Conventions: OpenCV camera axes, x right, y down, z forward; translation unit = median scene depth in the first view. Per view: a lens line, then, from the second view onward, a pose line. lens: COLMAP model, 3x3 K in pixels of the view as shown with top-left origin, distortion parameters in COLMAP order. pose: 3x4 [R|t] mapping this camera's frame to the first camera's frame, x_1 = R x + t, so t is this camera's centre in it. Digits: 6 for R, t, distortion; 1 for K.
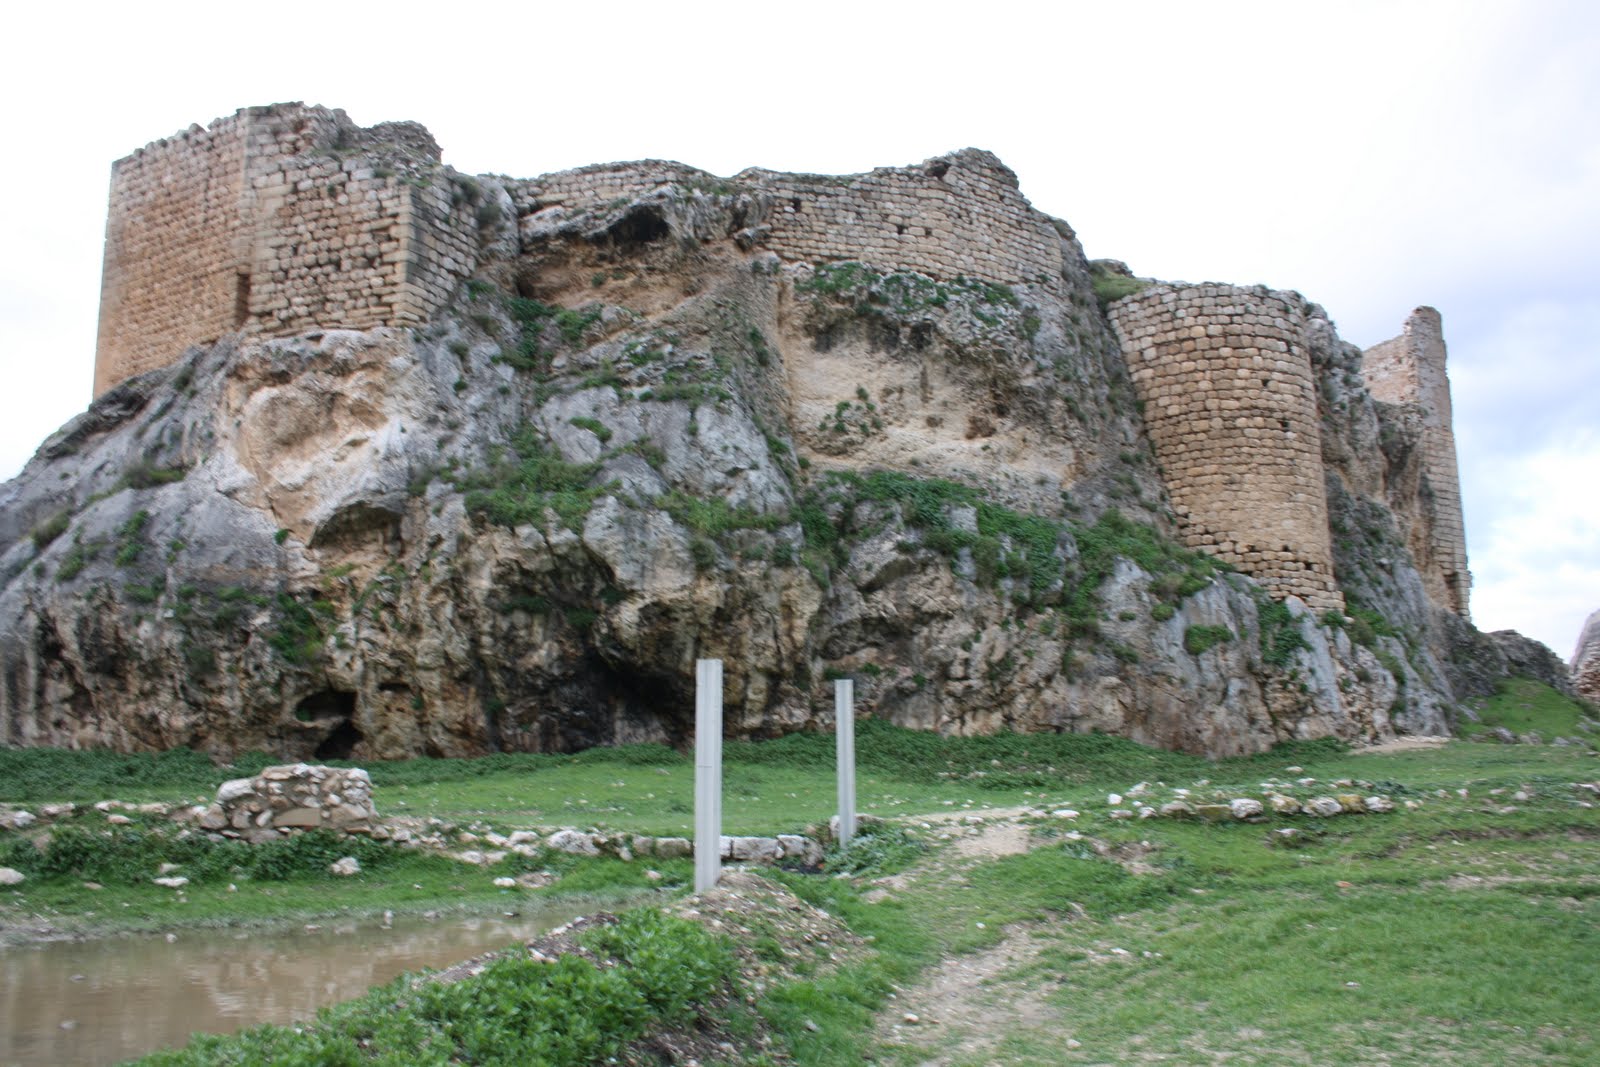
lens RADIAL K [[1219.6, 0, 800.0], [0, 1219.6, 533.5], [0, 0, 1]] dist [-0.135745, 0.005088]
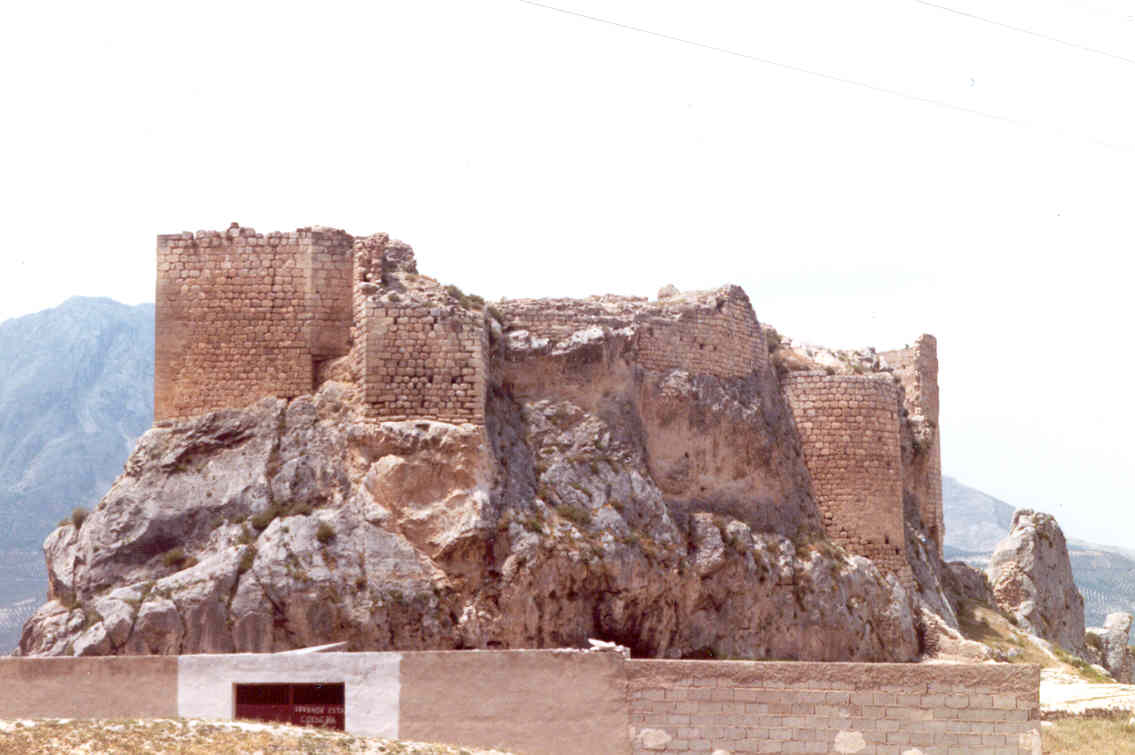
lens RADIAL K [[1305.5, 0, 567.5], [0, 1305.5, 377.5], [0, 0, 1]] dist [-0.153764, -0.010064]
pose [[0.948256, 0.064404, 0.310907, -0.670583], [-0.066805, 0.997762, -0.002932, -0.205431], [-0.310400, -0.017990, 0.950436, -0.649031]]
